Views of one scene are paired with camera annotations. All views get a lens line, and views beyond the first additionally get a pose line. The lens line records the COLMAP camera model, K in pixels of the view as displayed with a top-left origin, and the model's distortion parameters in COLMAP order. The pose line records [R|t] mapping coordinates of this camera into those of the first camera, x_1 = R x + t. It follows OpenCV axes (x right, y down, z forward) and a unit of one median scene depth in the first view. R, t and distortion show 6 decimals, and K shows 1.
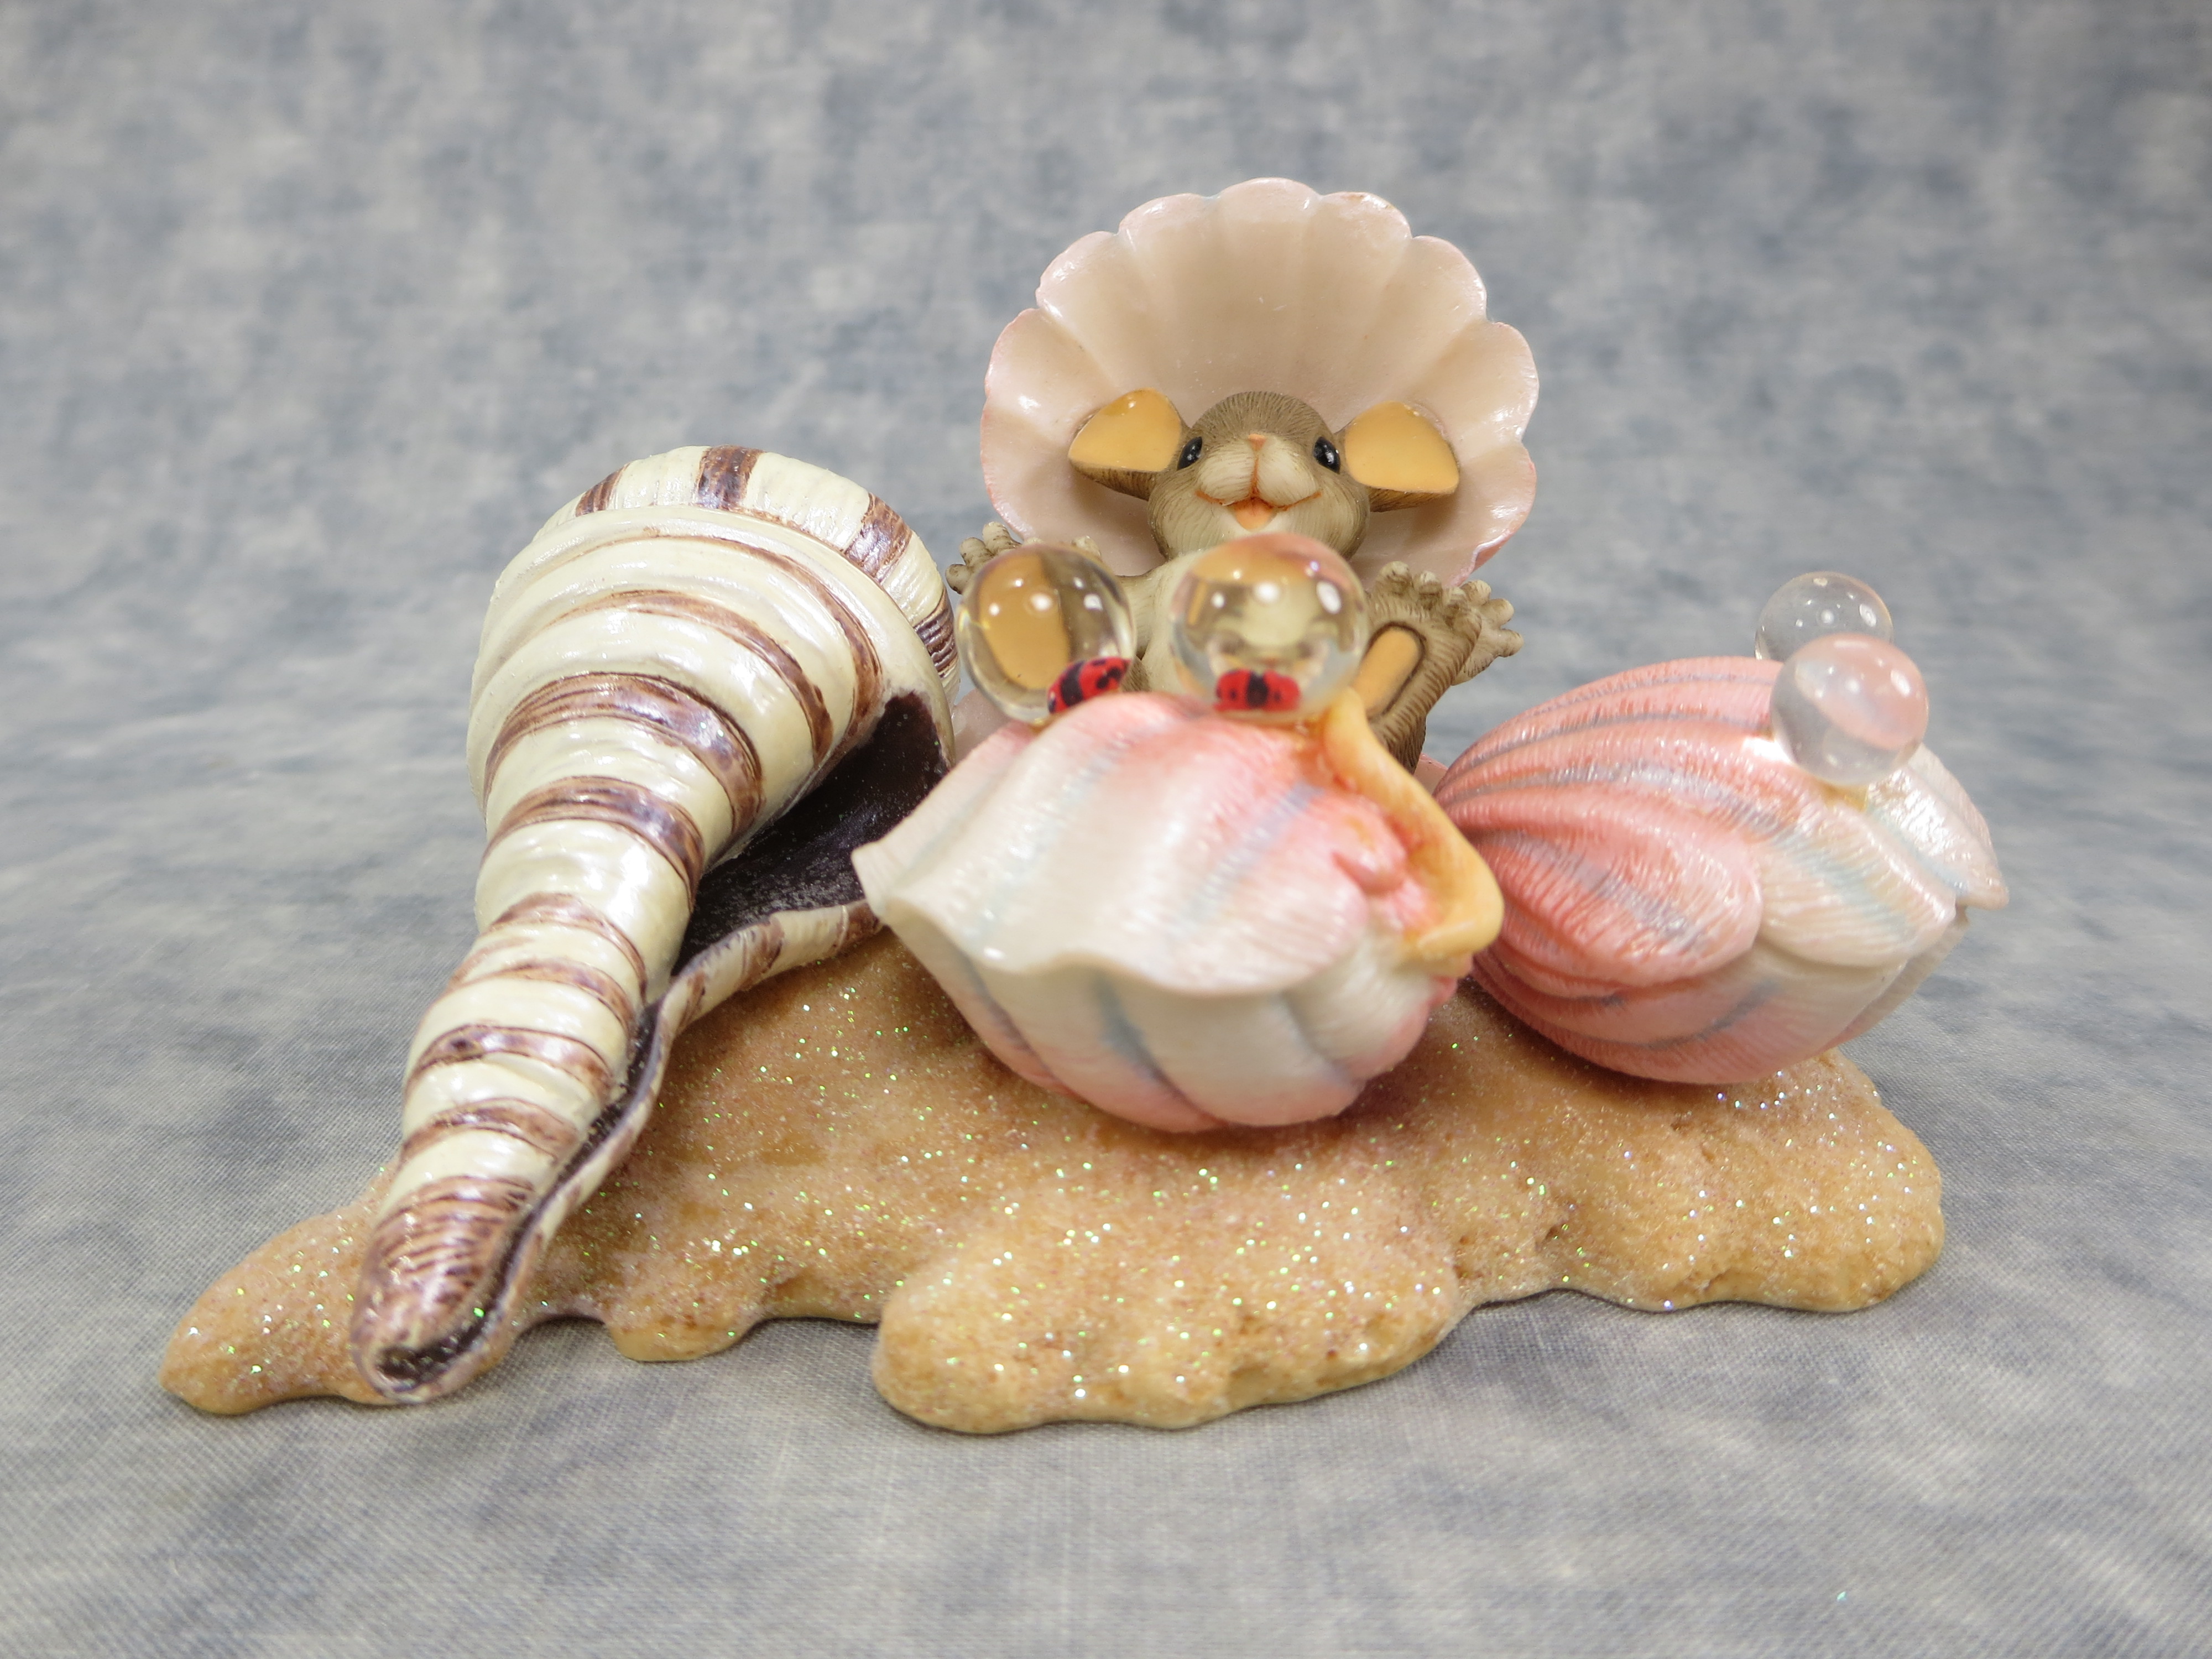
lens RADIAL K [[1831.9, 0, 1128.9], [0, 1831.9, 884.1], [0, 0, 1]] dist [-0.070560, 0.010327]
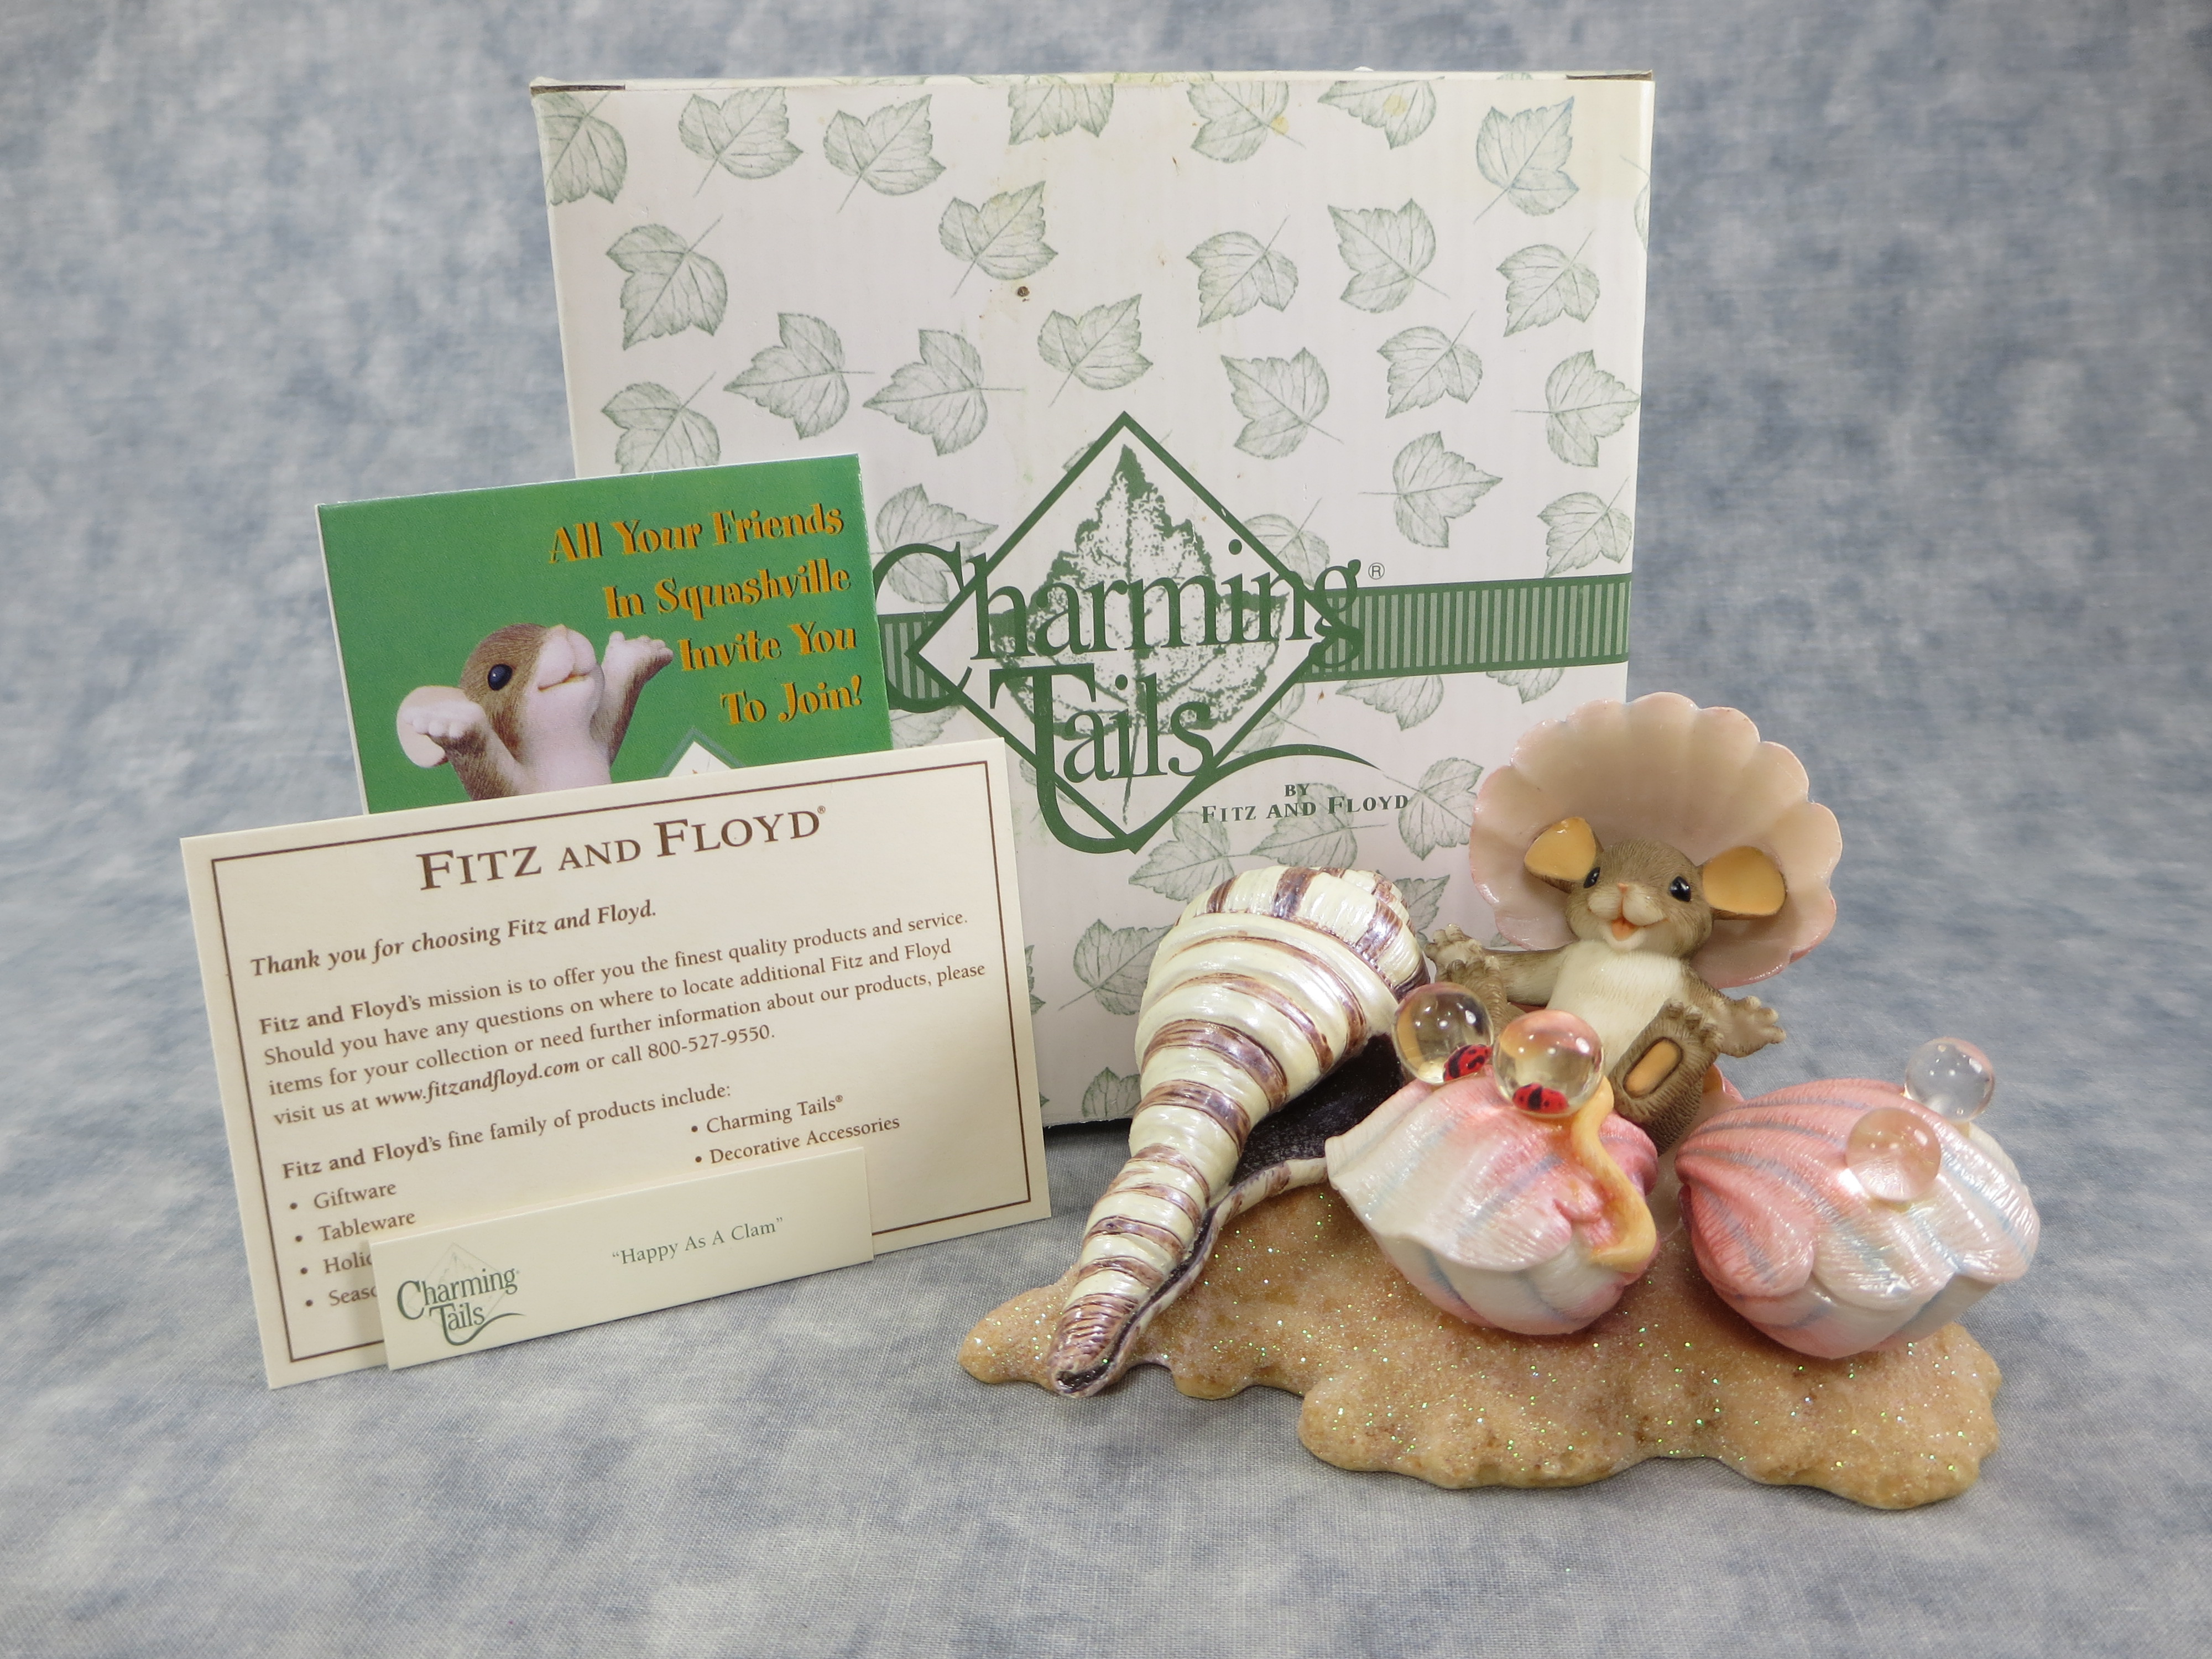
lens RADIAL K [[1862.0, 0, 1055.8], [0, 1862.0, 834.8], [0, 0, 1]] dist [-0.058532, 0.004183]
pose [[0.993645, -0.009543, -0.112155, 0.036998], [0.005243, 0.999242, -0.038574, -0.071333], [0.112438, 0.037741, 0.992942, -0.377023]]
